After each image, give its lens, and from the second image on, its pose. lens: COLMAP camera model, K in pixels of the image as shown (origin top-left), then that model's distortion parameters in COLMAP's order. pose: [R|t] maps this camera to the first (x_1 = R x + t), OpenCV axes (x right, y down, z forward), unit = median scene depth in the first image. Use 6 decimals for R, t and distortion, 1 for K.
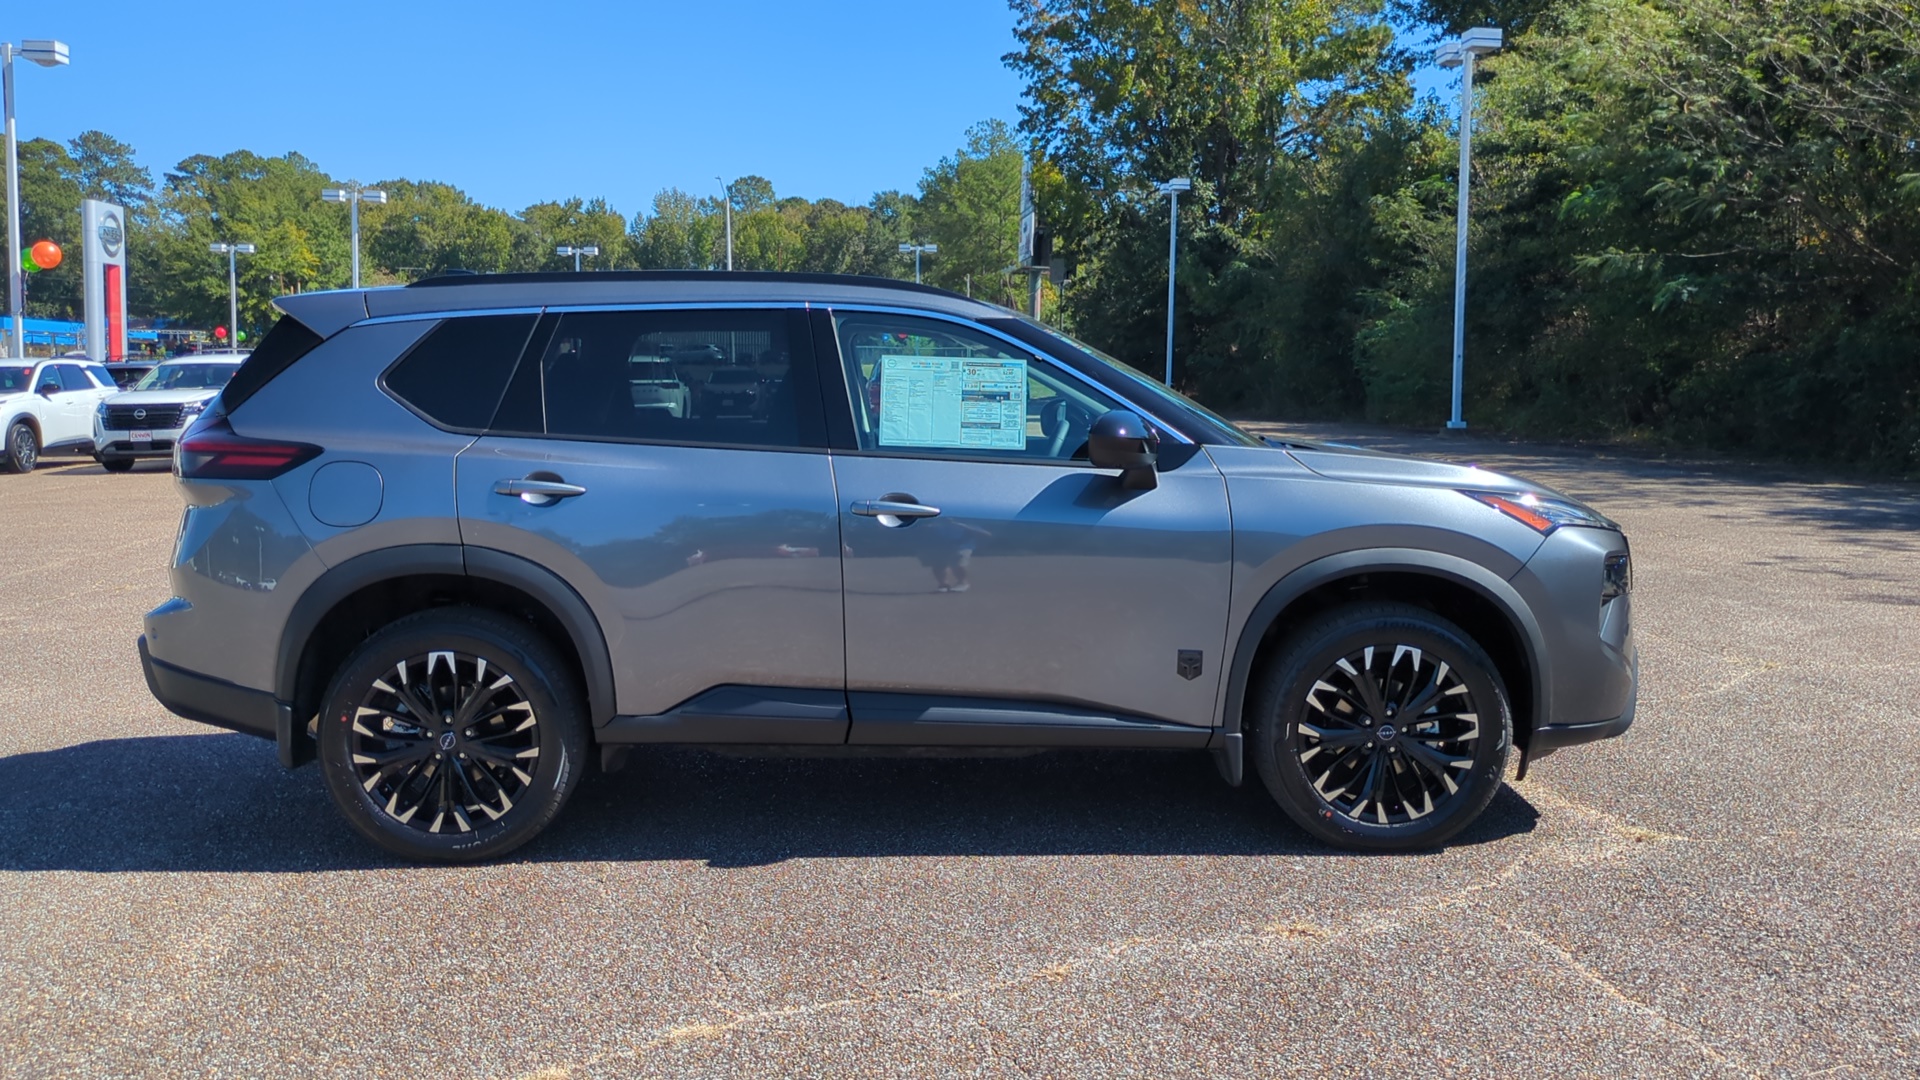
lens RADIAL K [[1664.3, 0, 962.5], [0, 1664.3, 506.9], [0, 0, 1]] dist [0.064817, -0.092303]
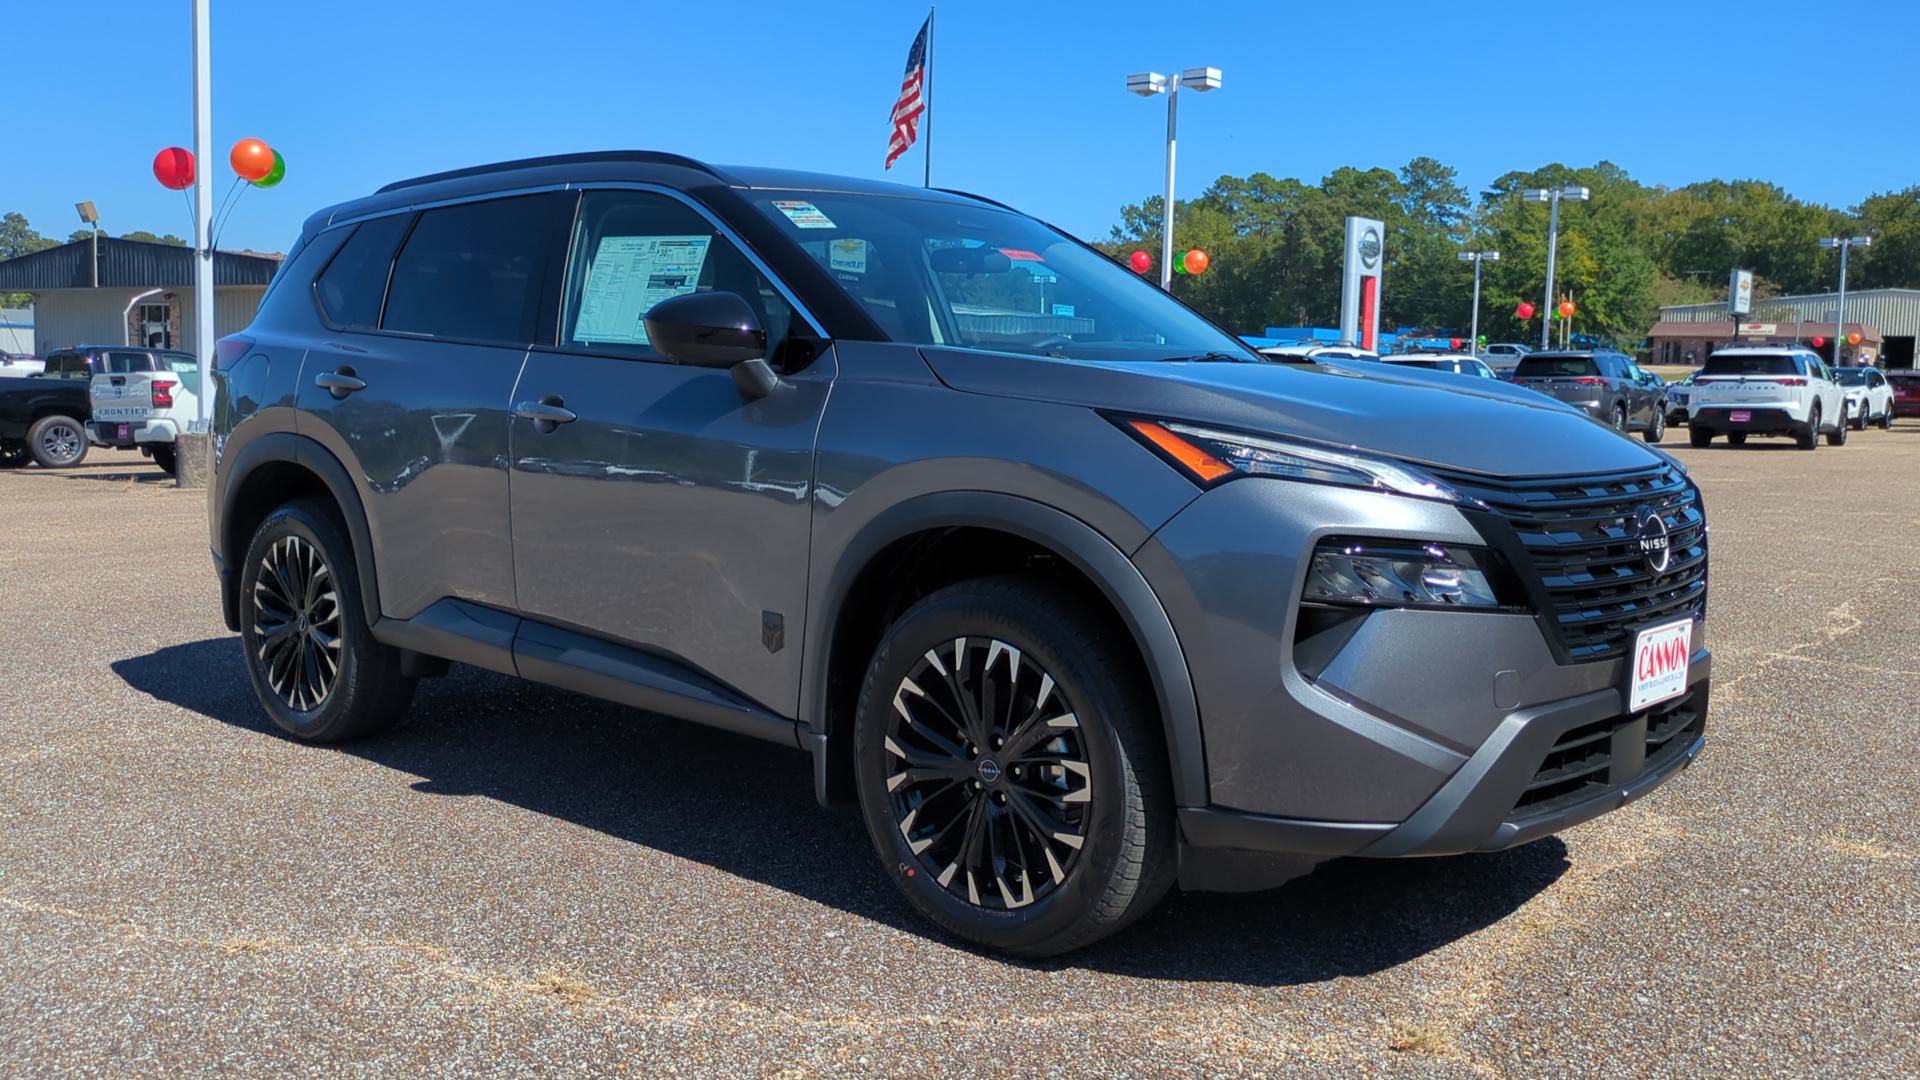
lens RADIAL K [[1664.3, 0, 962.5], [0, 1664.3, 506.9], [0, 0, 1]] dist [0.064817, -0.092303]
pose [[0.727108, 0.064153, -0.683519, 0.683333], [-0.069135, 0.997405, 0.020069, 0.017580], [0.683033, 0.032662, 0.729657, 0.497495]]
